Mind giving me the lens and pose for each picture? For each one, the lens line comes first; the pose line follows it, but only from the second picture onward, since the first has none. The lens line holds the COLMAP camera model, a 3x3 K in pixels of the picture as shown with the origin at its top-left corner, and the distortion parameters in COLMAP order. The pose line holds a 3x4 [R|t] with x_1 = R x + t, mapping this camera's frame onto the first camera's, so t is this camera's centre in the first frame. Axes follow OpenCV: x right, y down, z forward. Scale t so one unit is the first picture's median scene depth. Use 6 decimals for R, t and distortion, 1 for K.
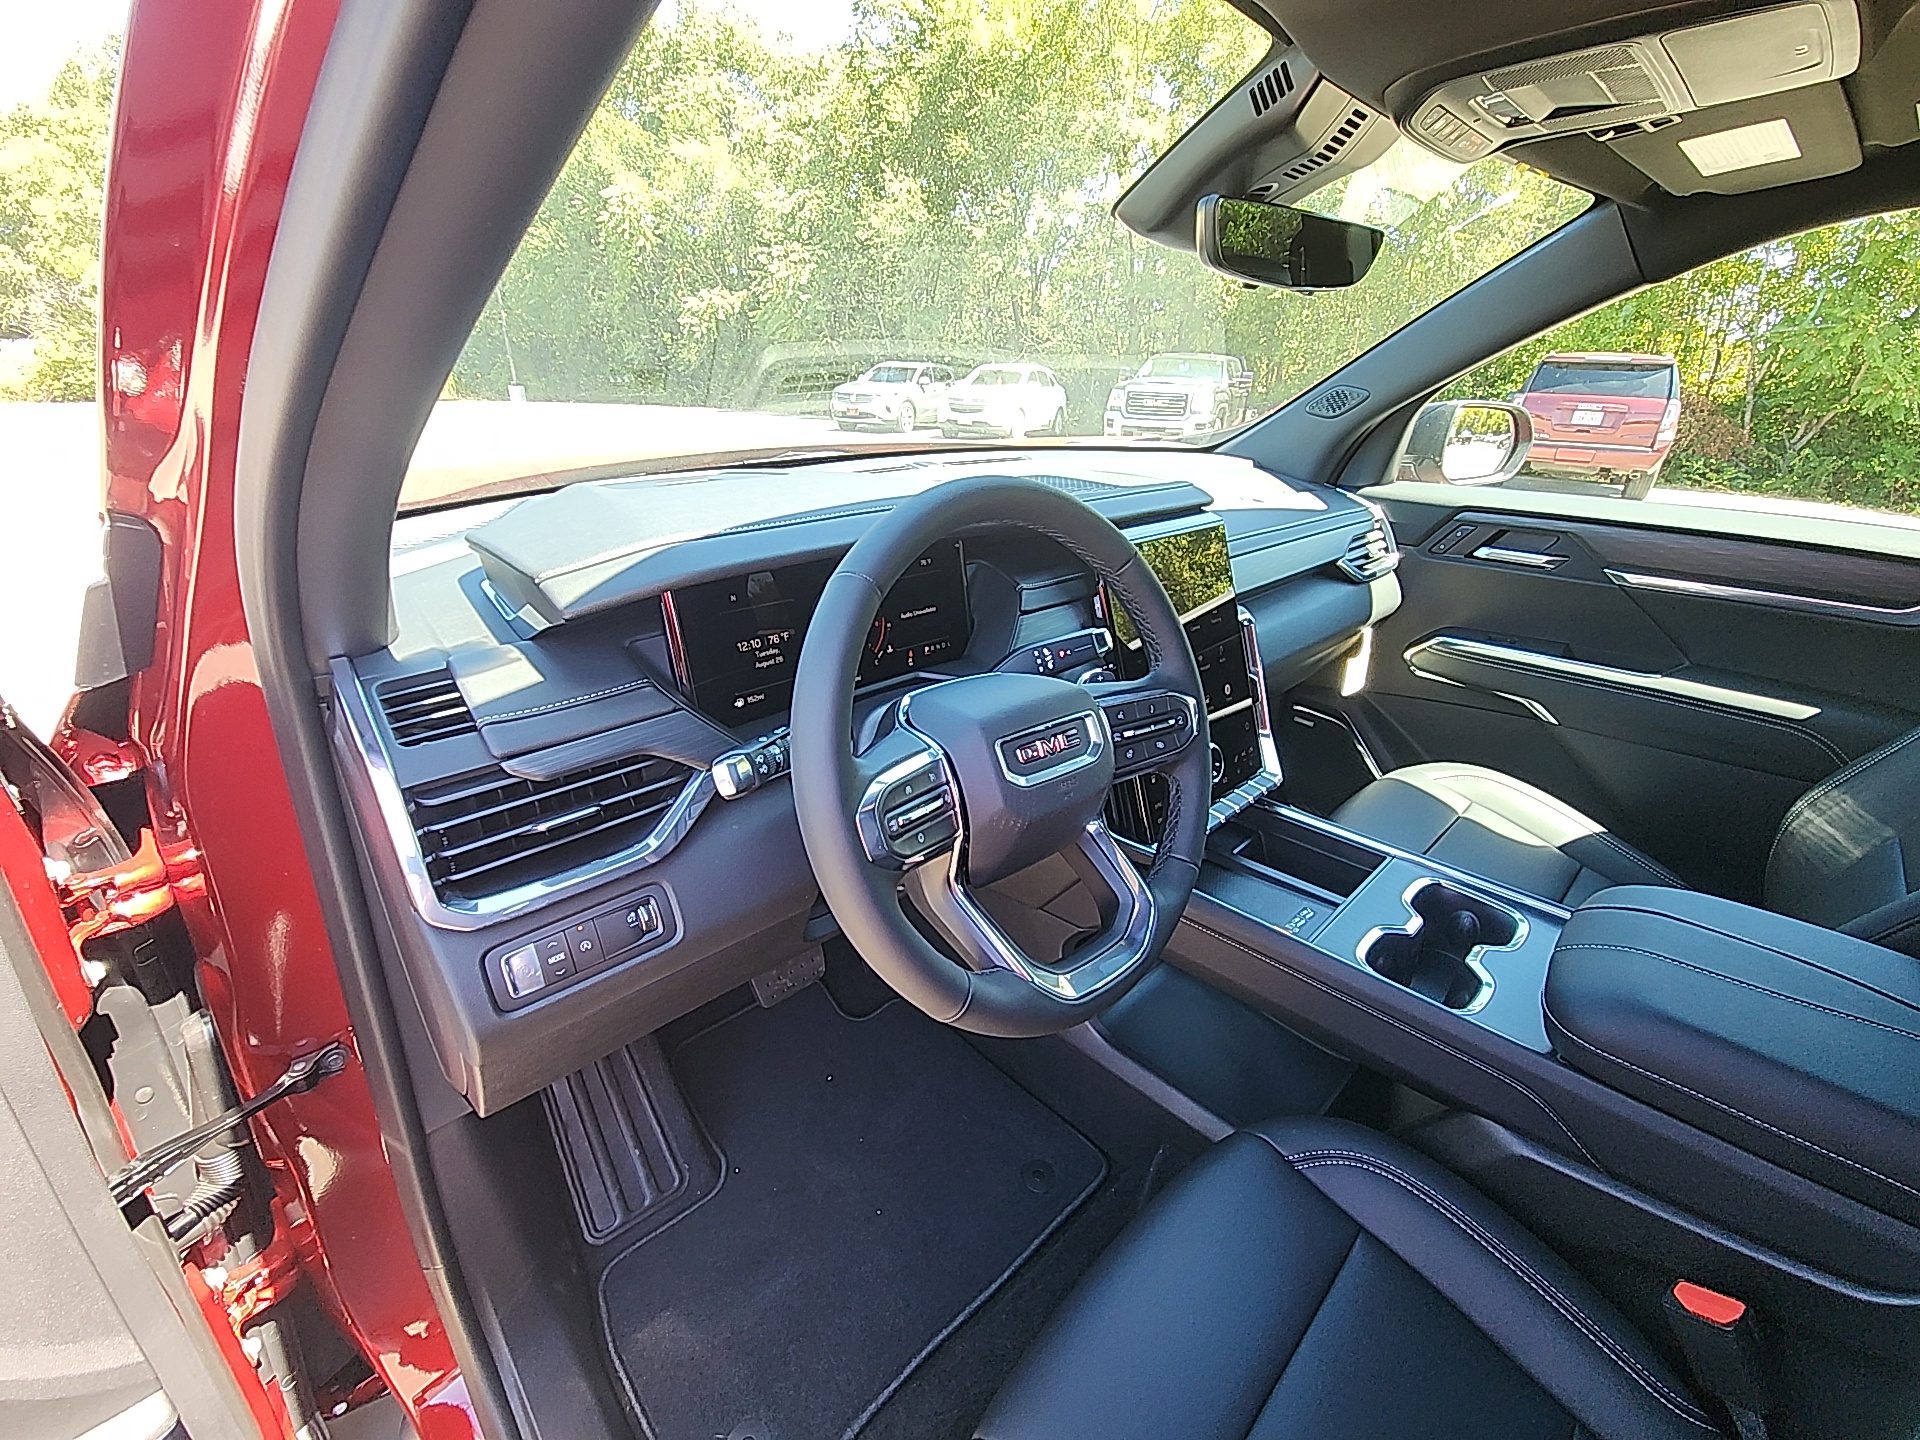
lens RADIAL K [[773.0, 0, 949.9], [0, 773.0, 703.9], [0, 0, 1]] dist [0.011059, -0.007659]
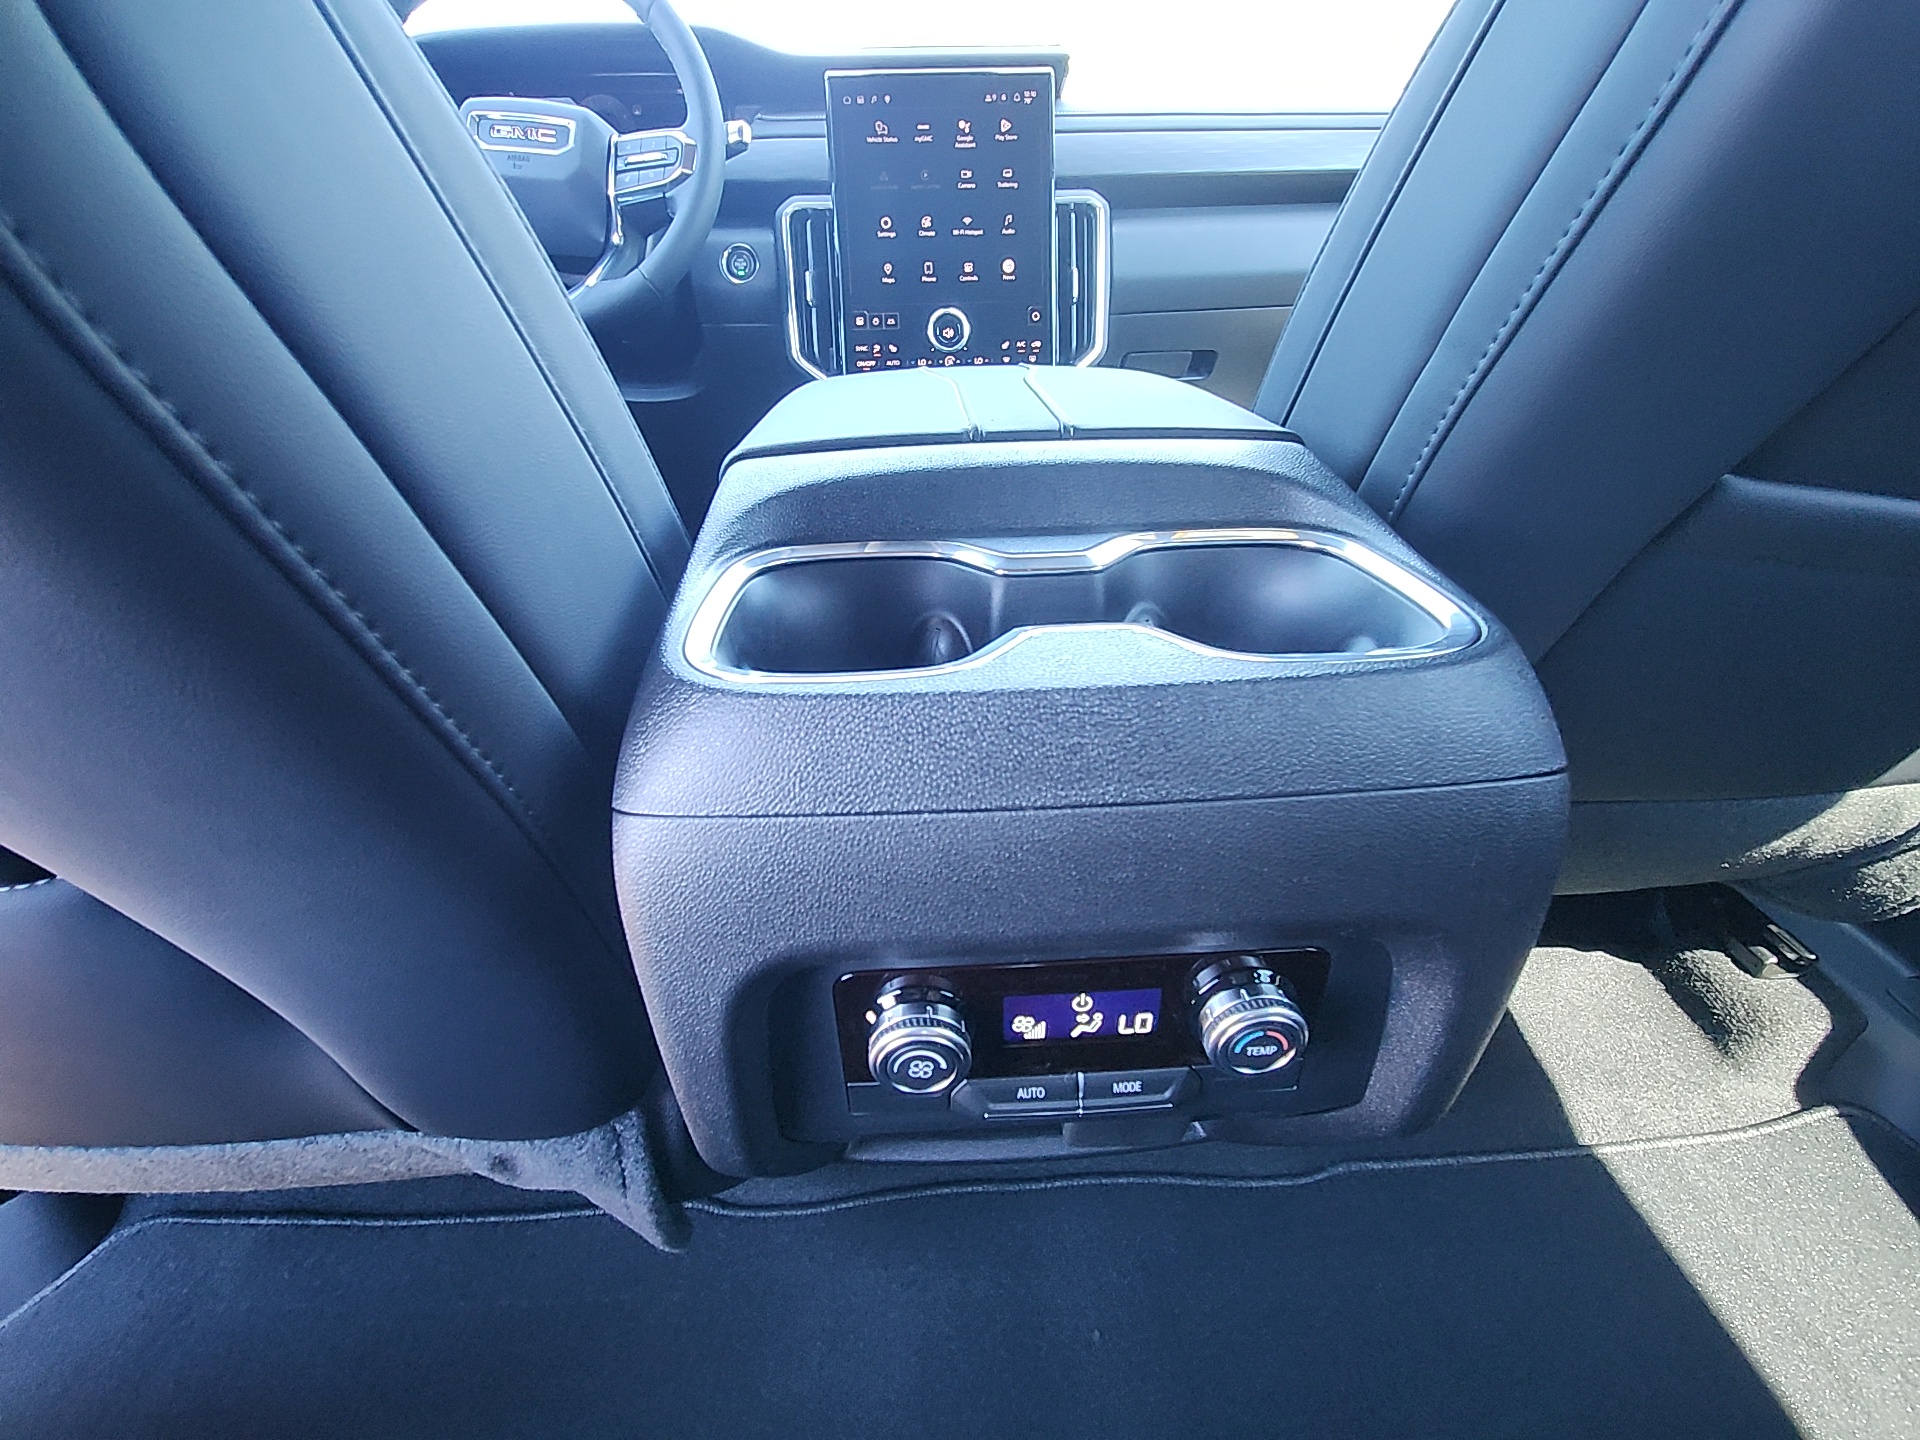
lens RADIAL K [[773.0, 0, 949.9], [0, 773.0, 703.9], [0, 0, 1]] dist [0.011059, -0.007659]
pose [[0.760226, 0.294036, -0.579309, 0.902253], [-0.225265, 0.955699, 0.189463, 0.294488], [0.609354, -0.013537, 0.792783, 0.173104]]
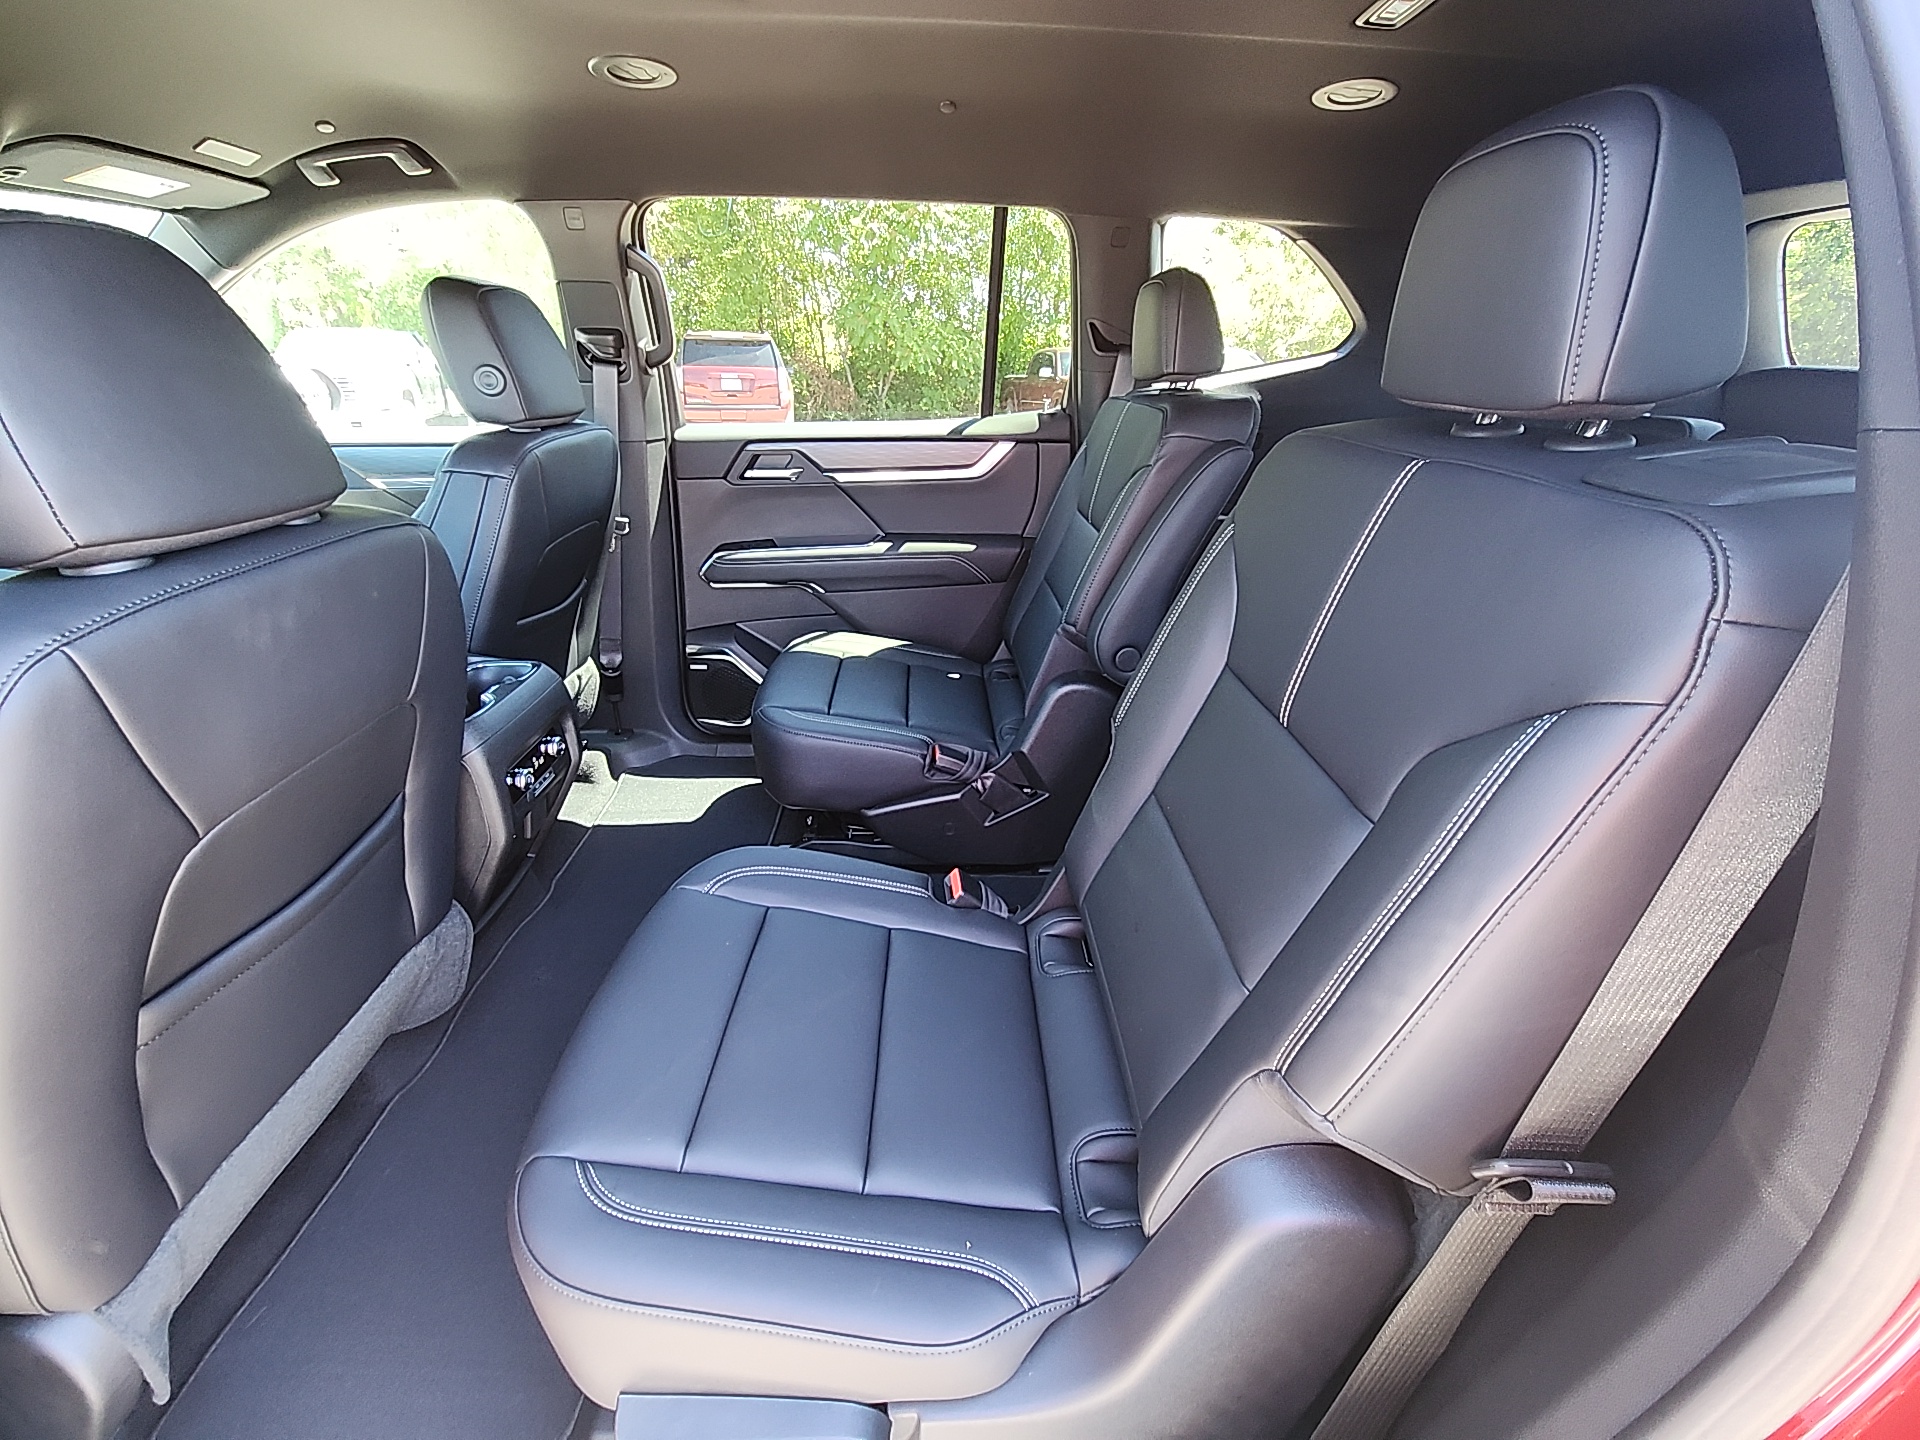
lens RADIAL K [[771.3, 0, 945.9], [0, 771.3, 706.2], [0, 0, 1]] dist [0.015896, -0.010277]
pose [[0.673972, -0.321489, 0.665137, 0.545516], [0.305845, 0.940989, 0.144912, 0.364460], [-0.672474, 0.105762, 0.732525, -0.747861]]
